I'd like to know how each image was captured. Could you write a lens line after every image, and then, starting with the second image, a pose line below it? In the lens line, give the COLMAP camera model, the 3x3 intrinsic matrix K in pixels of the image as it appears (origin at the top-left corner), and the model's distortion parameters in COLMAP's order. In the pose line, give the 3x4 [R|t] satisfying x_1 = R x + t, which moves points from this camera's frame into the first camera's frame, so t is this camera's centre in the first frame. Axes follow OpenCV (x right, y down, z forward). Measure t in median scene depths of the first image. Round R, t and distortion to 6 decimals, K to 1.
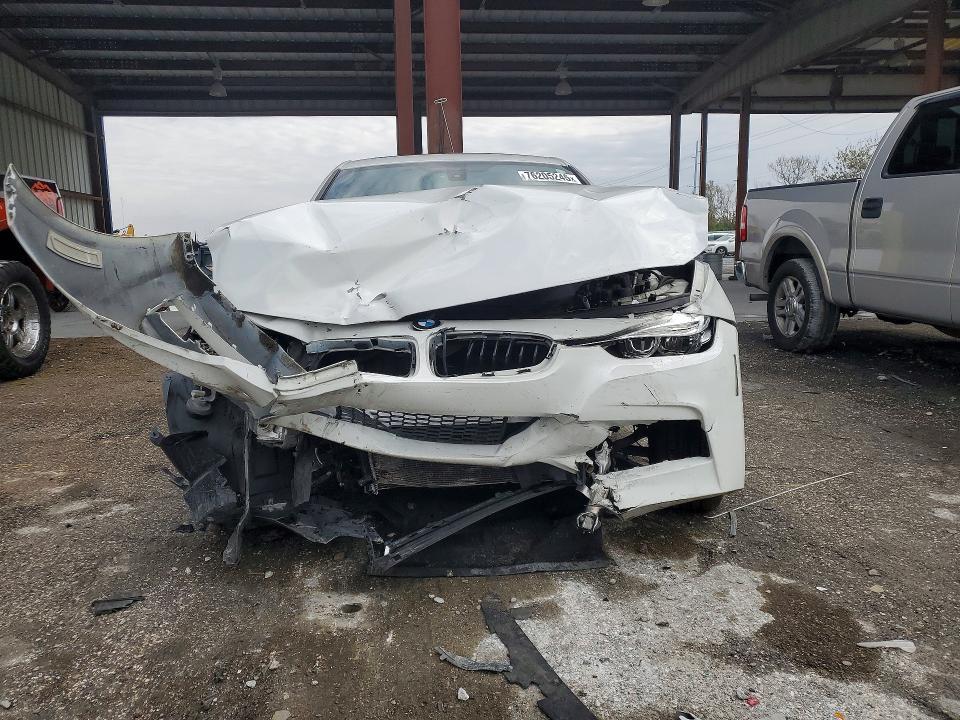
lens RADIAL K [[731.1, 0, 483.8], [0, 731.1, 359.2], [0, 0, 1]] dist [0.006061, -0.004825]
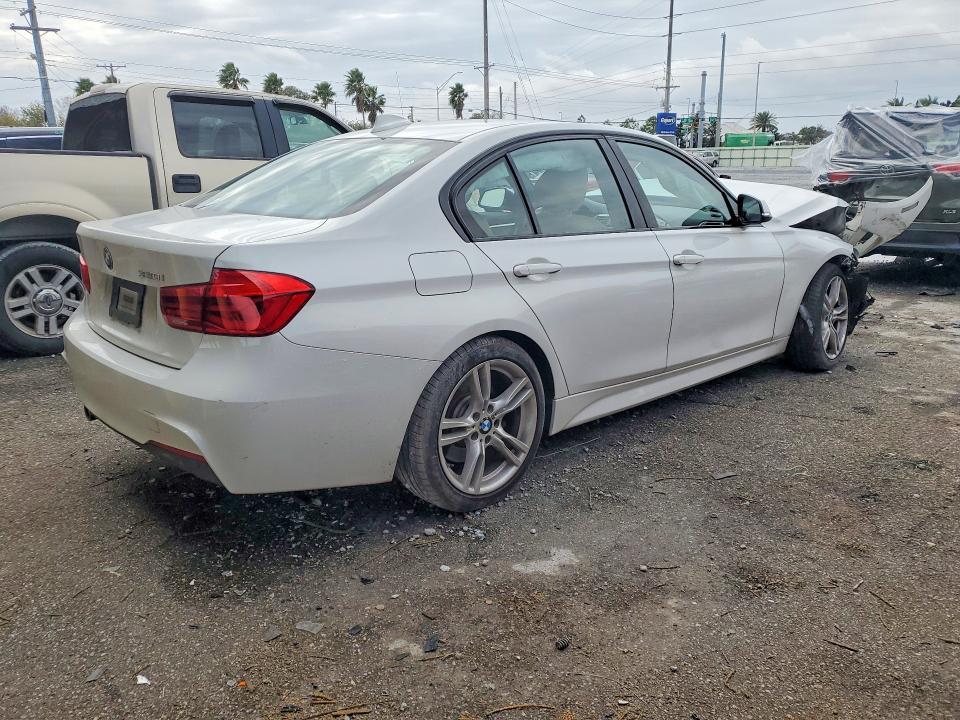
lens RADIAL K [[731.1, 0, 483.8], [0, 731.1, 359.2], [0, 0, 1]] dist [0.006061, -0.004825]
pose [[-0.610778, -0.171886, 0.772920, -1.086113], [0.150792, 0.933038, 0.326653, -0.439240], [-0.777311, 0.316063, -0.543959, 2.335414]]
